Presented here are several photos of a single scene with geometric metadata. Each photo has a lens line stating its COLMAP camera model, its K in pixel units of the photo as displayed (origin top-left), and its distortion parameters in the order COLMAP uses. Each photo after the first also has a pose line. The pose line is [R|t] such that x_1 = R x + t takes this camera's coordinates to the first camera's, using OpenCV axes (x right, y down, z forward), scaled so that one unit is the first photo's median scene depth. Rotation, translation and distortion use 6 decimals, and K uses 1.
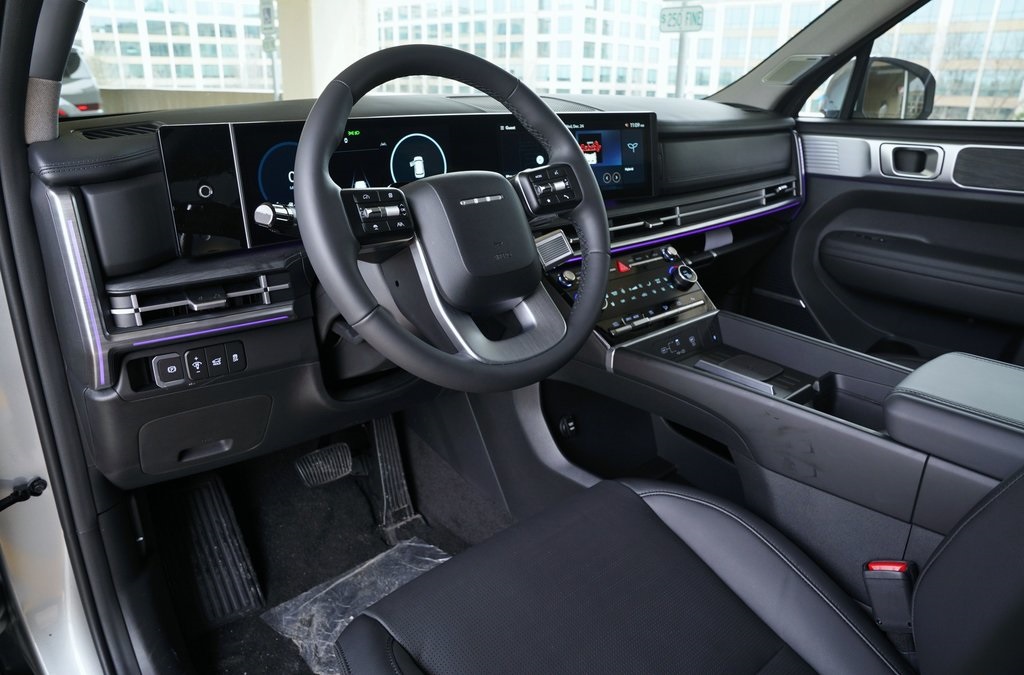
lens RADIAL K [[705.7, 0, 514.0], [0, 705.7, 333.4], [0, 0, 1]] dist [-0.124646, 0.076197]
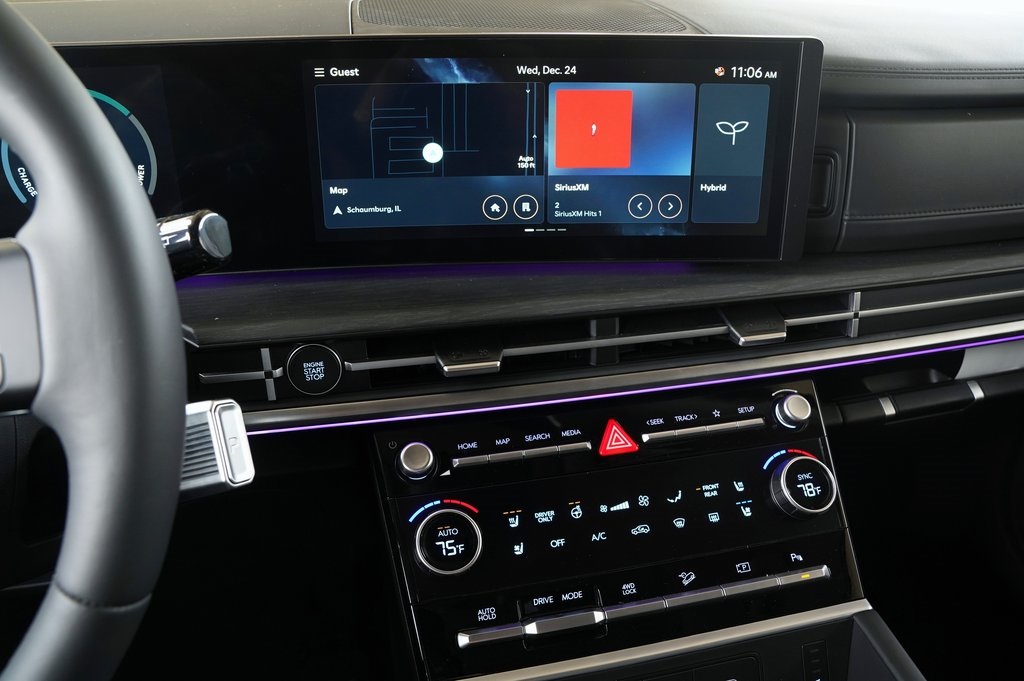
lens RADIAL K [[705.7, 0, 515.6], [0, 705.7, 339.7], [0, 0, 1]] dist [-0.124646, 0.076197]
pose [[0.870394, 0.218520, -0.441206, 0.260549], [-0.162299, 0.973367, 0.161910, -0.199240], [0.464837, -0.069318, 0.882679, 0.607072]]
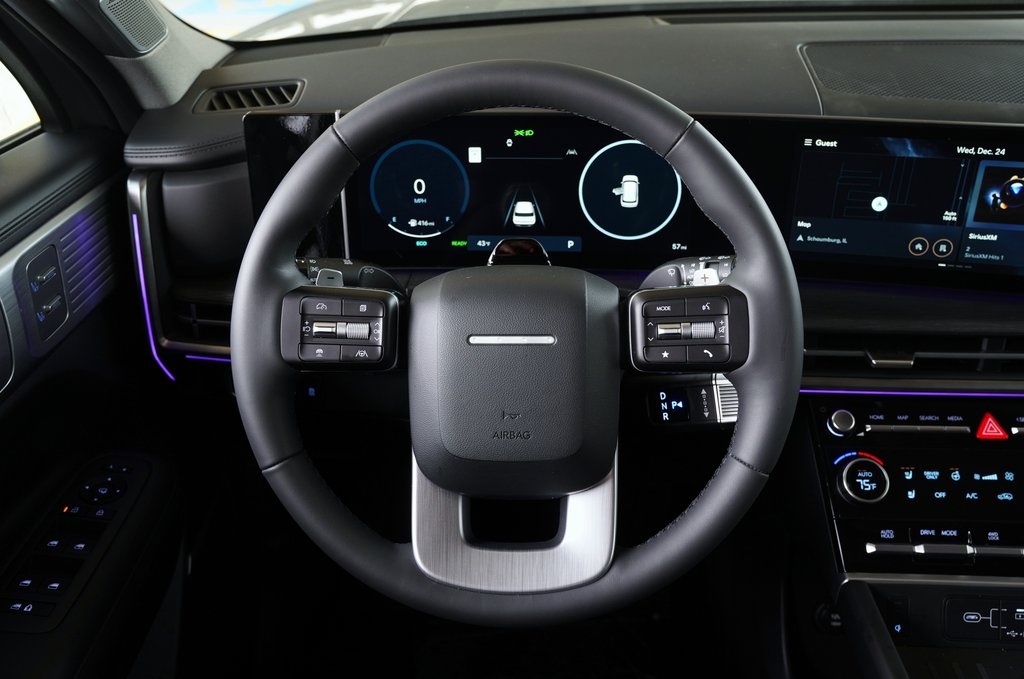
lens RADIAL K [[892.4, 0, 509.7], [0, 892.4, 335.0], [0, 0, 1]] dist [-0.060472, 0.109016]
pose [[0.712885, 0.345781, -0.610107, 0.271808], [-0.220942, 0.936426, 0.272563, -0.256141], [0.665567, -0.059508, 0.743962, 0.252078]]
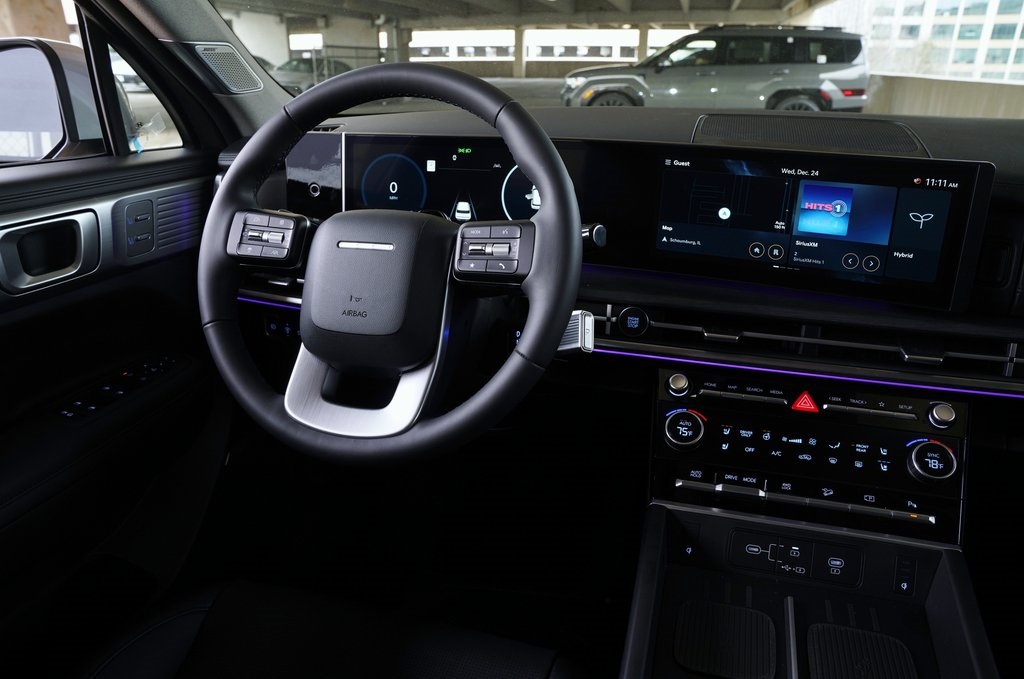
lens RADIAL K [[705.7, 0, 514.2], [0, 705.7, 338.4], [0, 0, 1]] dist [-0.124646, 0.076197]
pose [[0.513923, 0.304815, -0.801855, 0.483843], [-0.283649, 0.942545, 0.176500, -0.178620], [0.809584, 0.136738, 0.570855, 0.417566]]
